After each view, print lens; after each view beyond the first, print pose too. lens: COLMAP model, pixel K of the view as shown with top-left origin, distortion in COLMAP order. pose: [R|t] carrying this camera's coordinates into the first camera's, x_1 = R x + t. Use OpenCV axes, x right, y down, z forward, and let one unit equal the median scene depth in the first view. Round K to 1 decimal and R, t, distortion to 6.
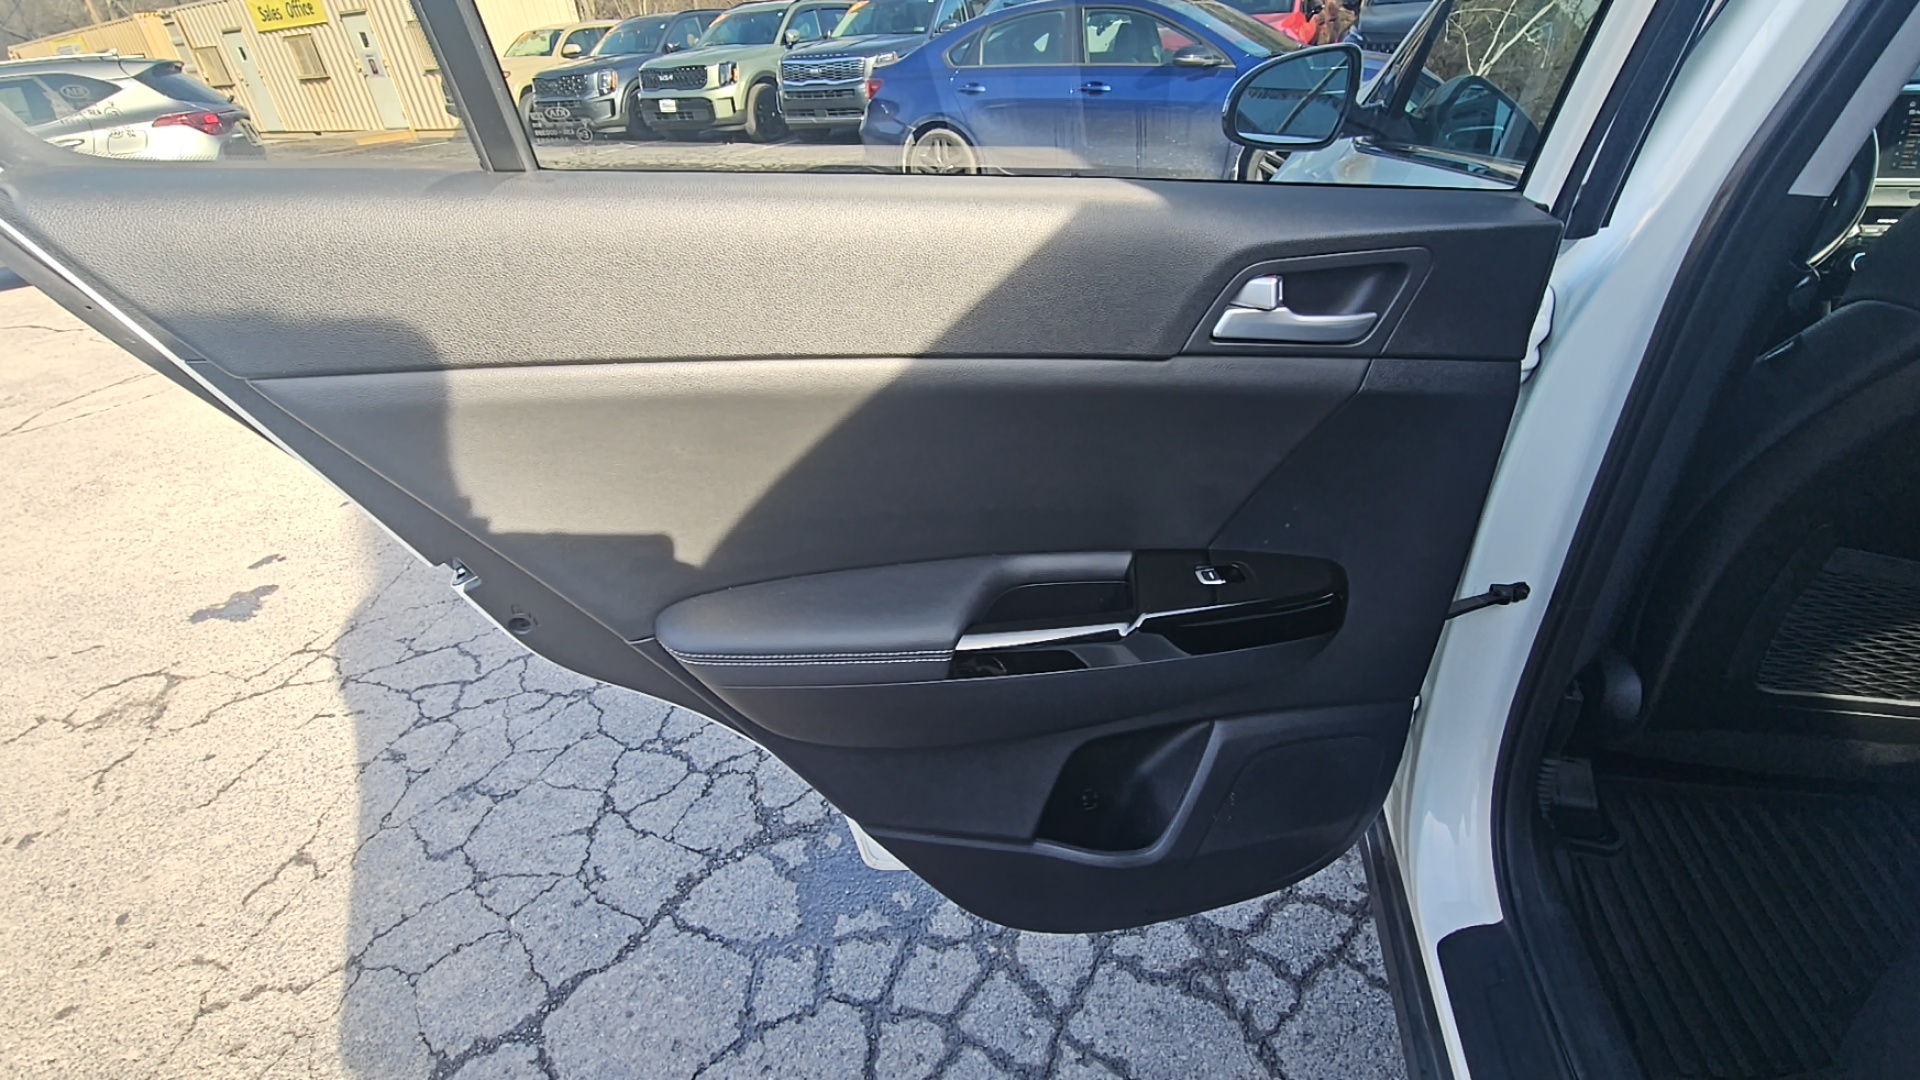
lens RADIAL K [[858.6, 0, 957.1], [0, 858.6, 530.5], [0, 0, 1]] dist [0.011117, -0.008991]
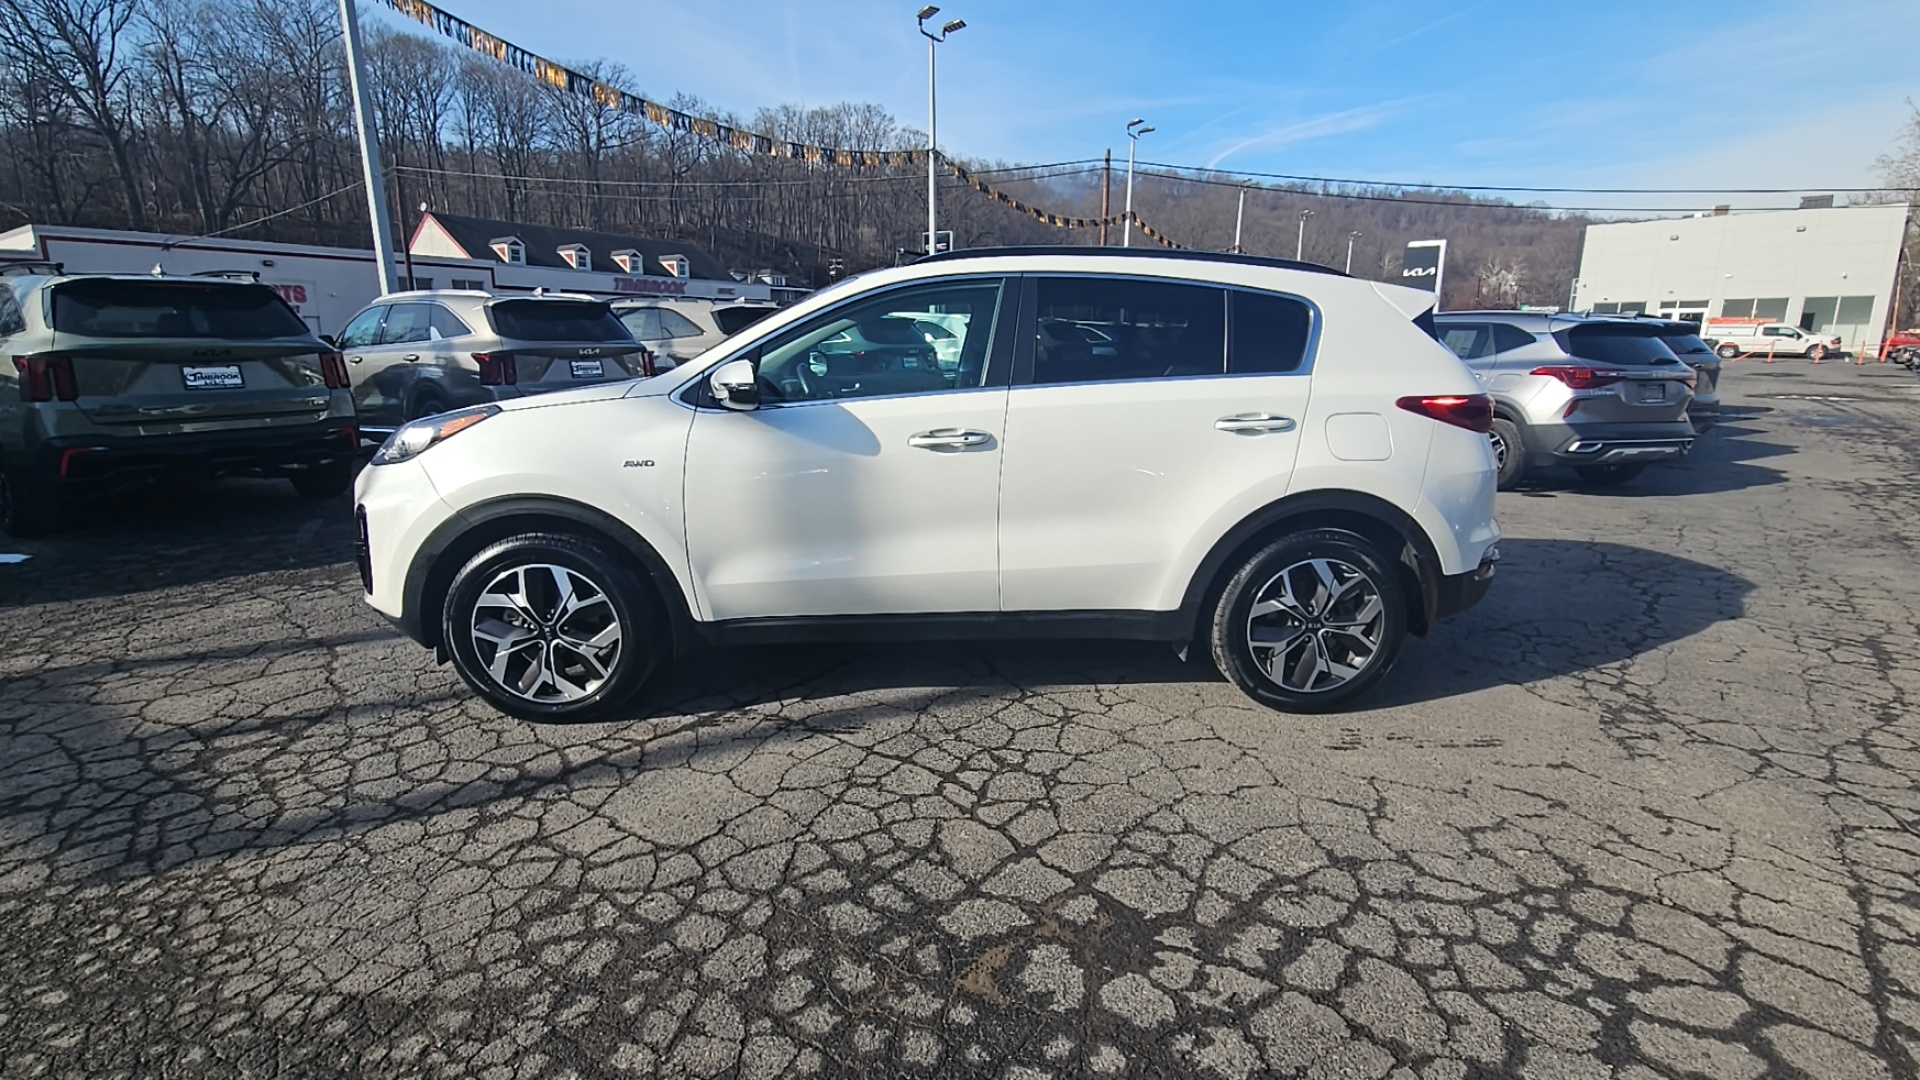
lens RADIAL K [[858.6, 0, 957.1], [0, 858.6, 530.5], [0, 0, 1]] dist [0.011117, -0.008991]
pose [[-0.172748, 0.287188, -0.942168, 0.400743], [-0.503513, 0.796370, 0.335067, -0.419903], [0.846542, 0.532276, 0.007032, 0.644222]]
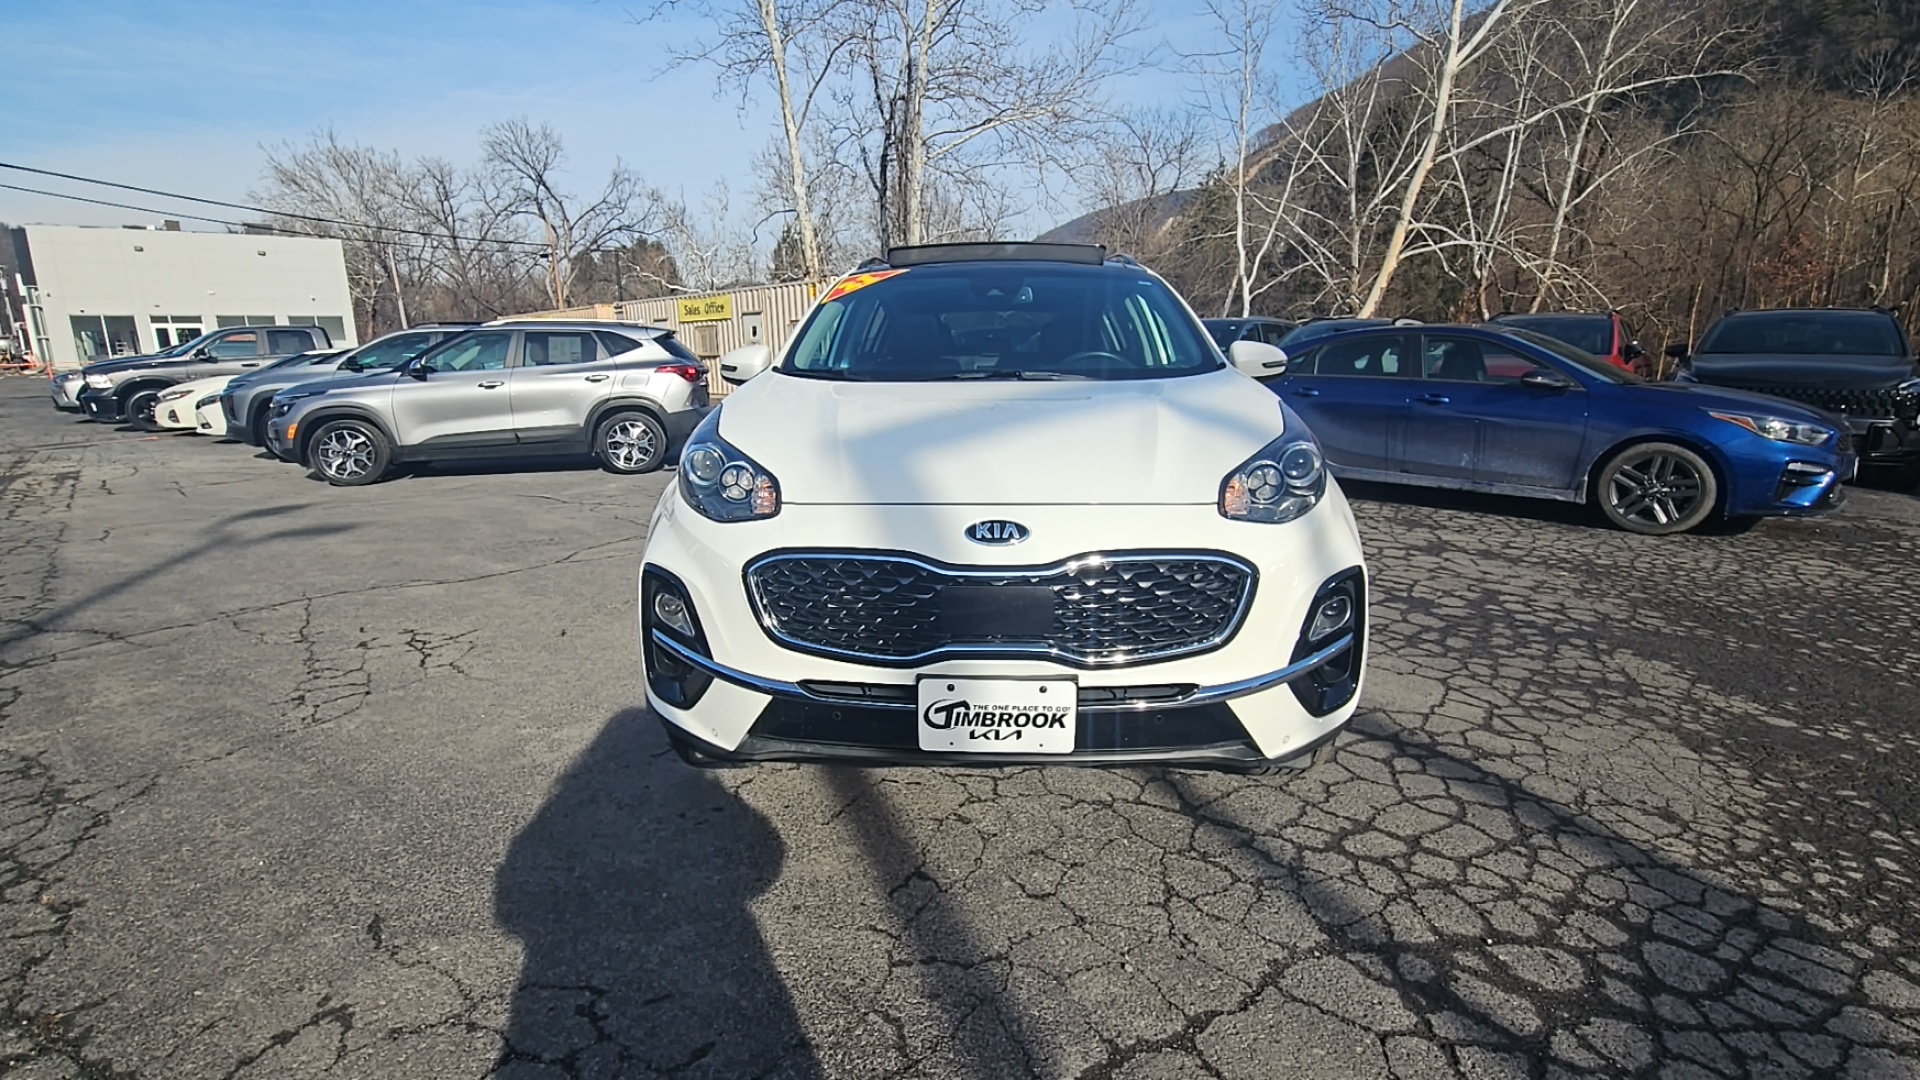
lens RADIAL K [[858.6, 0, 957.1], [0, 858.6, 530.5], [0, 0, 1]] dist [0.011117, -0.008991]
pose [[0.961671, 0.114630, -0.249095, -0.158550], [-0.187468, 0.937809, -0.292182, 0.091544], [0.200111, 0.327680, 0.923353, -0.090016]]
